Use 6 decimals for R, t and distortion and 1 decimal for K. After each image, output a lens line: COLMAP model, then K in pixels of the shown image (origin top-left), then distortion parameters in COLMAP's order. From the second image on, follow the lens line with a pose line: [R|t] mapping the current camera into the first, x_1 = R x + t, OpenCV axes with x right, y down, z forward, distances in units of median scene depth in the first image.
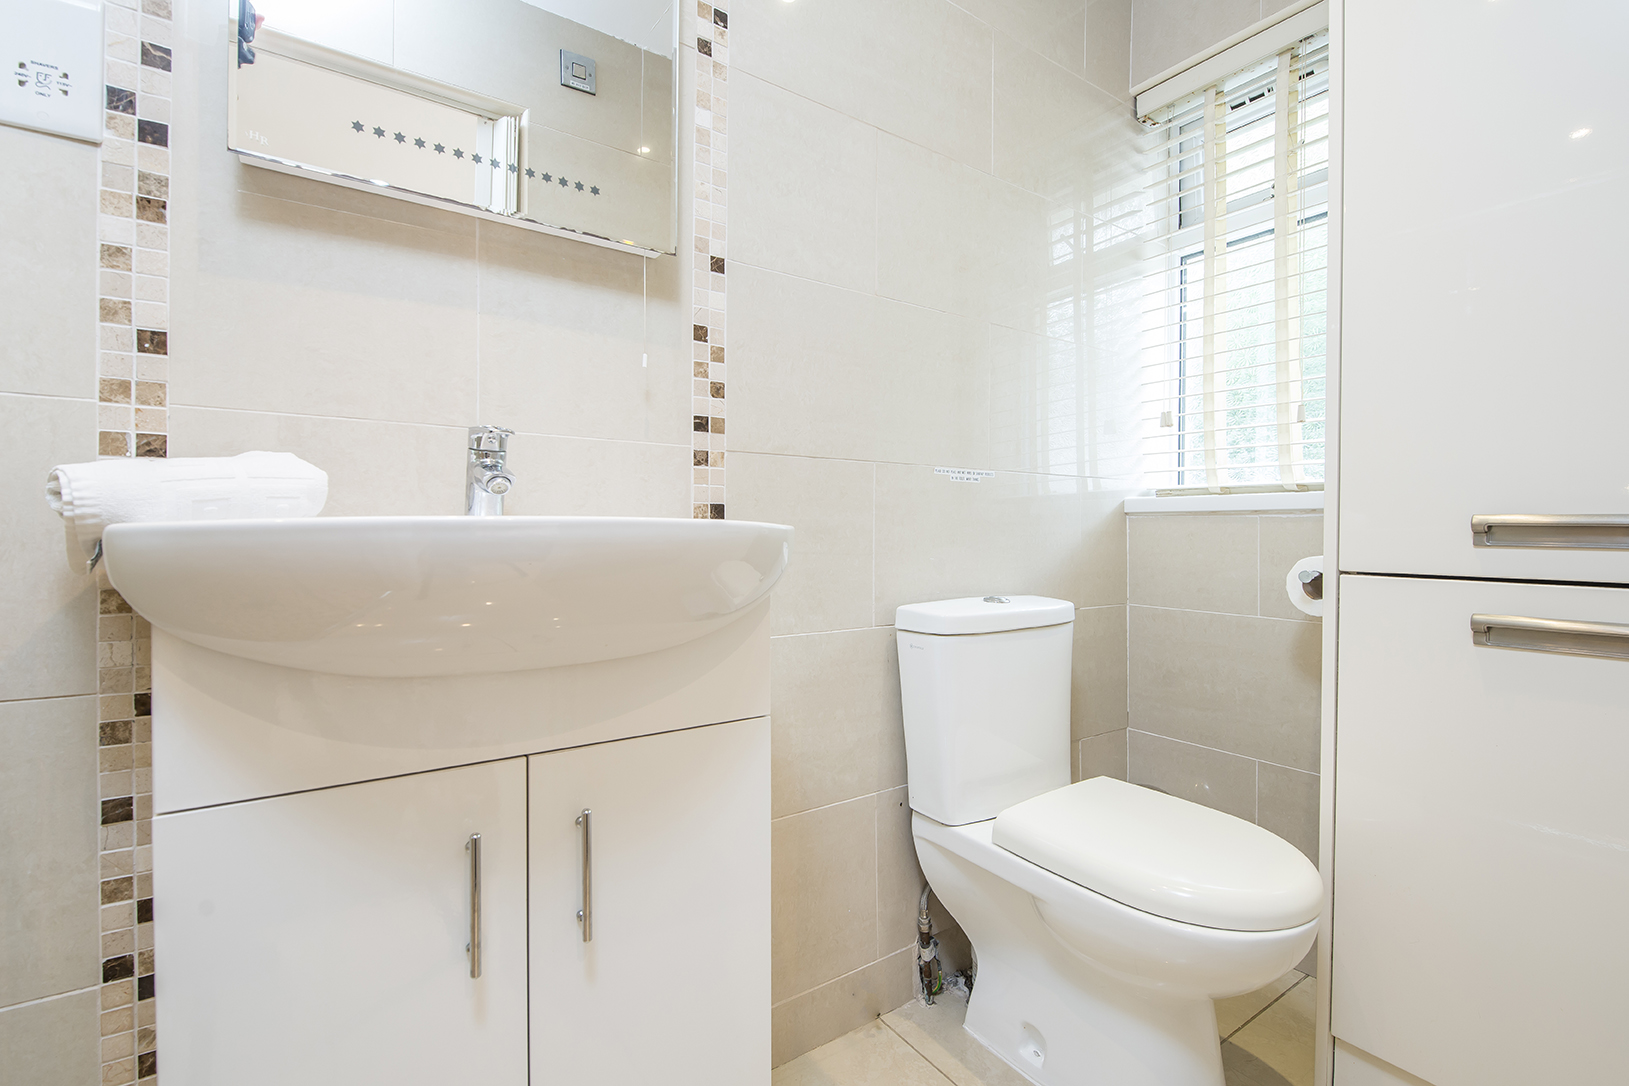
lens RADIAL K [[731.3, 0, 814.5], [0, 731.3, 543.0], [0, 0, 1]] dist [-0.009280, -0.000264]
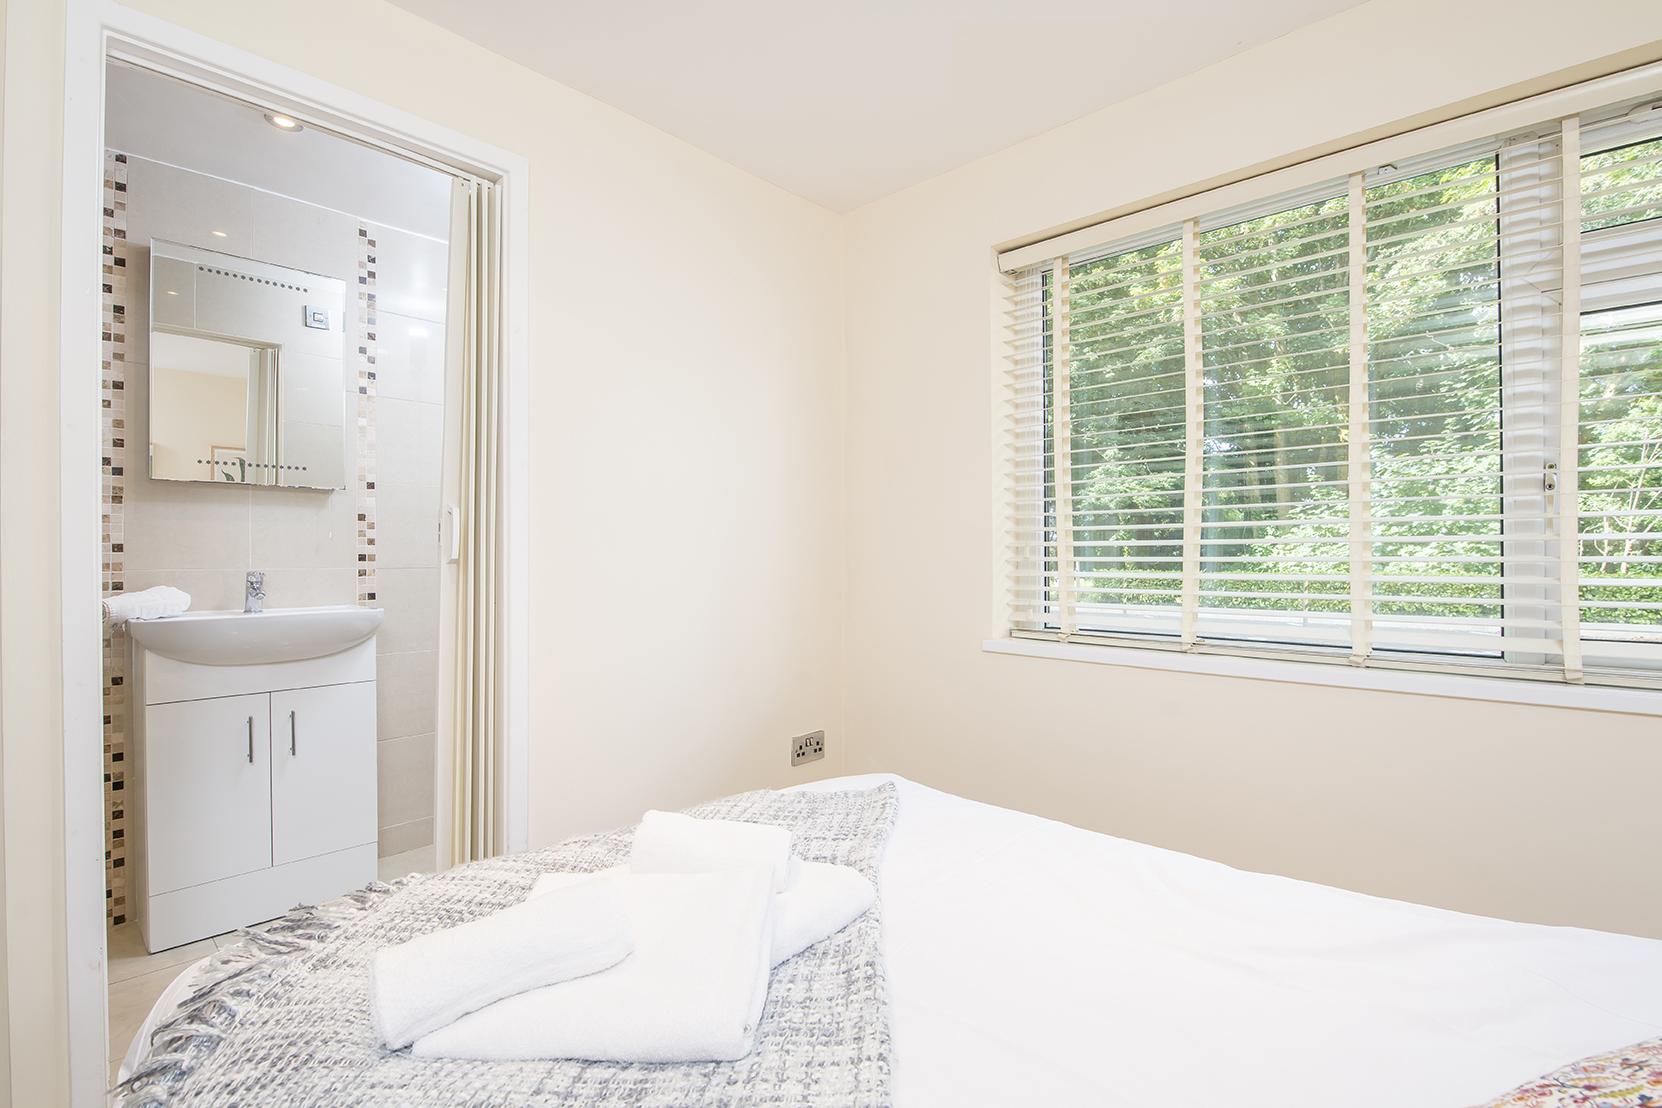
lens RADIAL K [[753.5, 0, 832.5], [0, 753.5, 563.7], [0, 0, 1]] dist [-0.030133, -0.000145]
pose [[0.971813, -0.005644, 0.235687, 1.051924], [0.007043, 0.999962, -0.005096, -0.183691], [-0.235650, 0.006612, 0.971816, -2.308179]]
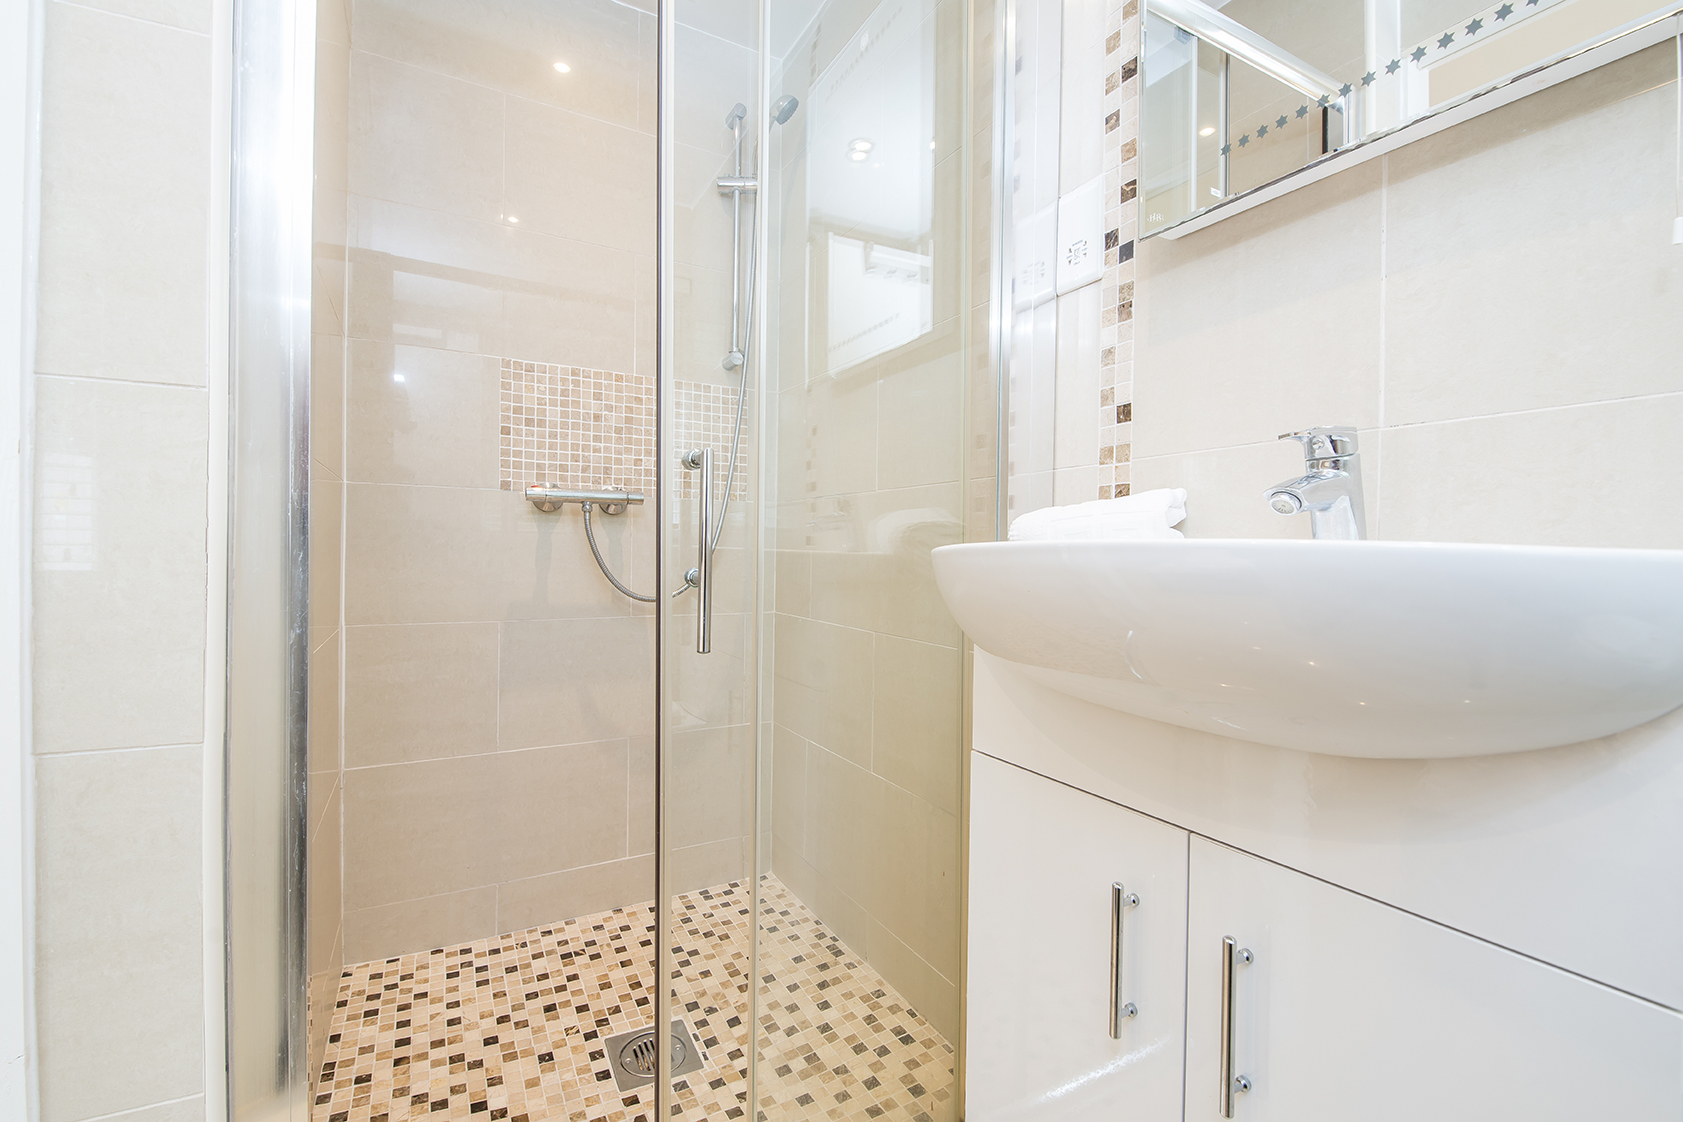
lens RADIAL K [[755.5, 0, 841.5], [0, 755.5, 561.0], [0, 0, 1]] dist [-0.009280, -0.000264]
pose [[-0.085919, 0.002126, -0.996300, 0.472859], [-0.017730, 0.999836, 0.003662, -0.008666], [0.996144, 0.017979, -0.085867, 0.613345]]
